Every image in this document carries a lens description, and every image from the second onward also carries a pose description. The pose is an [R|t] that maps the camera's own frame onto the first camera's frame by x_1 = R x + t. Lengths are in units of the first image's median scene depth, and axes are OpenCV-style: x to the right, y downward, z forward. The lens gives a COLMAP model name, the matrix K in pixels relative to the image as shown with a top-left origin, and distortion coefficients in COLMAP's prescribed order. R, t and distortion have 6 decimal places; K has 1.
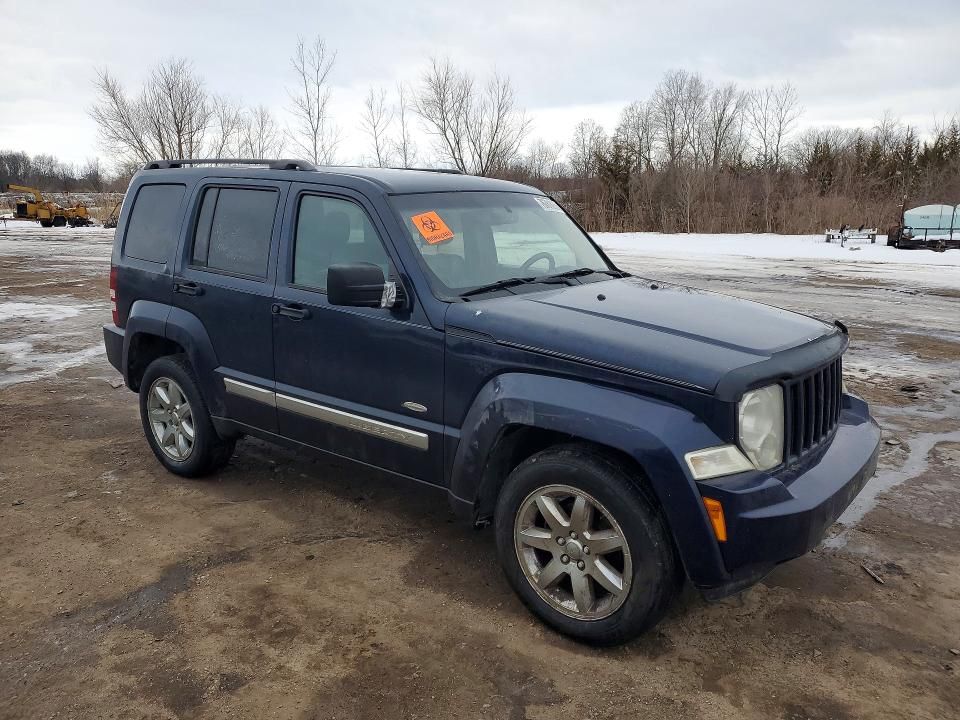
lens RADIAL K [[741.9, 0, 477.1], [0, 741.9, 338.7], [0, 0, 1]] dist [0.050661, -0.005127]
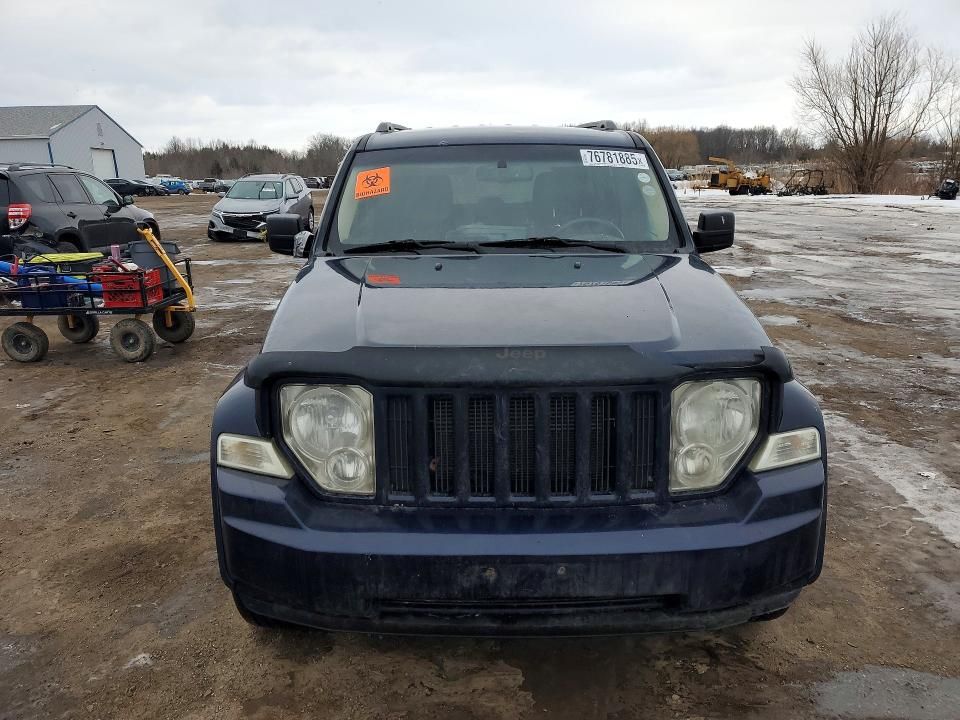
lens RADIAL K [[741.9, 0, 477.1], [0, 741.9, 338.7], [0, 0, 1]] dist [0.050661, -0.005127]
pose [[0.630564, 0.162430, -0.758950, 0.727091], [-0.132111, 0.986048, 0.101271, -0.057150], [0.764811, 0.036408, 0.643226, 0.418071]]
